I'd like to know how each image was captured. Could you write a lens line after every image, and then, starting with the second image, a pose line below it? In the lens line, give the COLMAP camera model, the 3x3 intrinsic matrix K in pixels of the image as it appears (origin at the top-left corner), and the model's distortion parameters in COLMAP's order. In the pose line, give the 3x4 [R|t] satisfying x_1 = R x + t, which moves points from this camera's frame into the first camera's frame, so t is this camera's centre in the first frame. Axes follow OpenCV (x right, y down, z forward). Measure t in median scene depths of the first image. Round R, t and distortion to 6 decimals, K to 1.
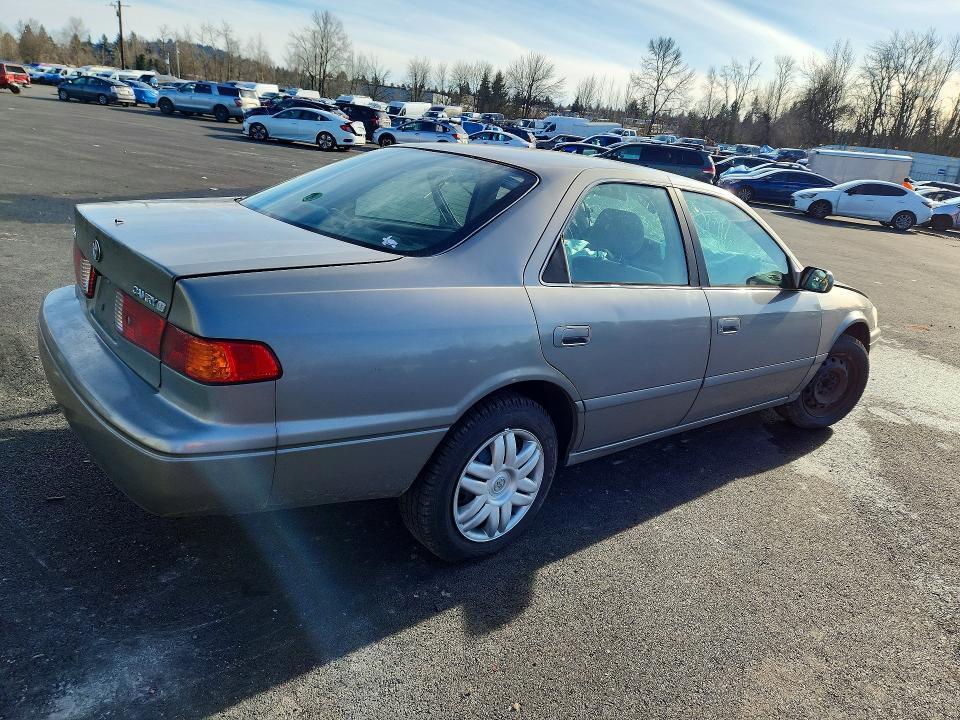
lens RADIAL K [[741.9, 0, 476.3], [0, 741.9, 364.3], [0, 0, 1]] dist [0.000057, -0.027761]
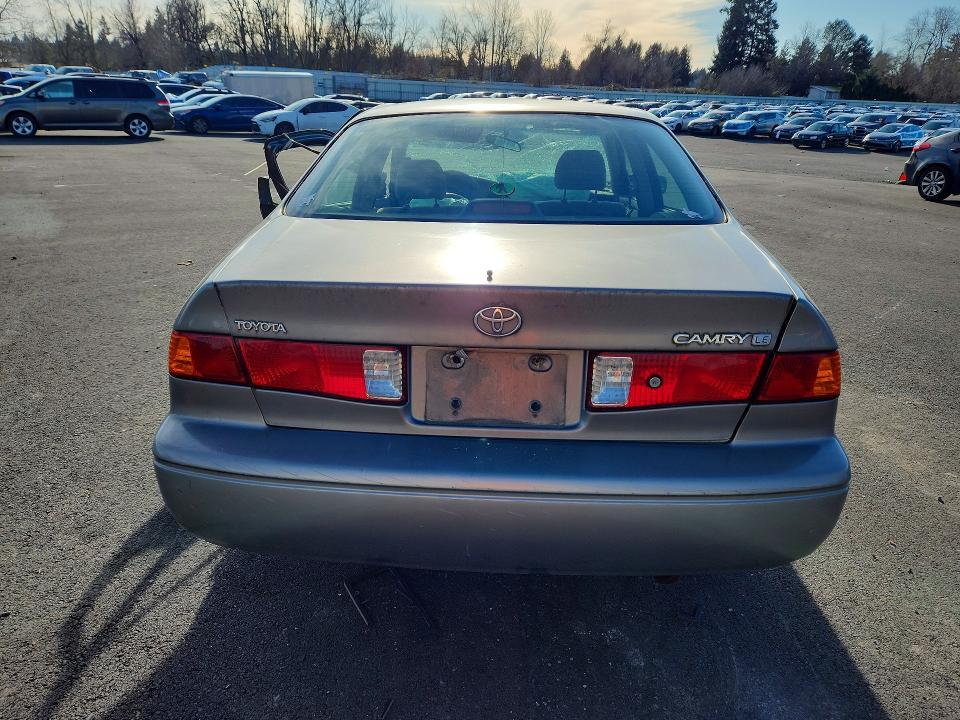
lens RADIAL K [[741.9, 0, 474.1], [0, 741.9, 366.3], [0, 0, 1]] dist [0.000057, -0.027761]
pose [[0.560592, -0.357061, 0.747158, -0.279663], [0.271035, 0.931682, 0.241886, -0.079658], [-0.782481, 0.066907, 0.619069, 0.164176]]
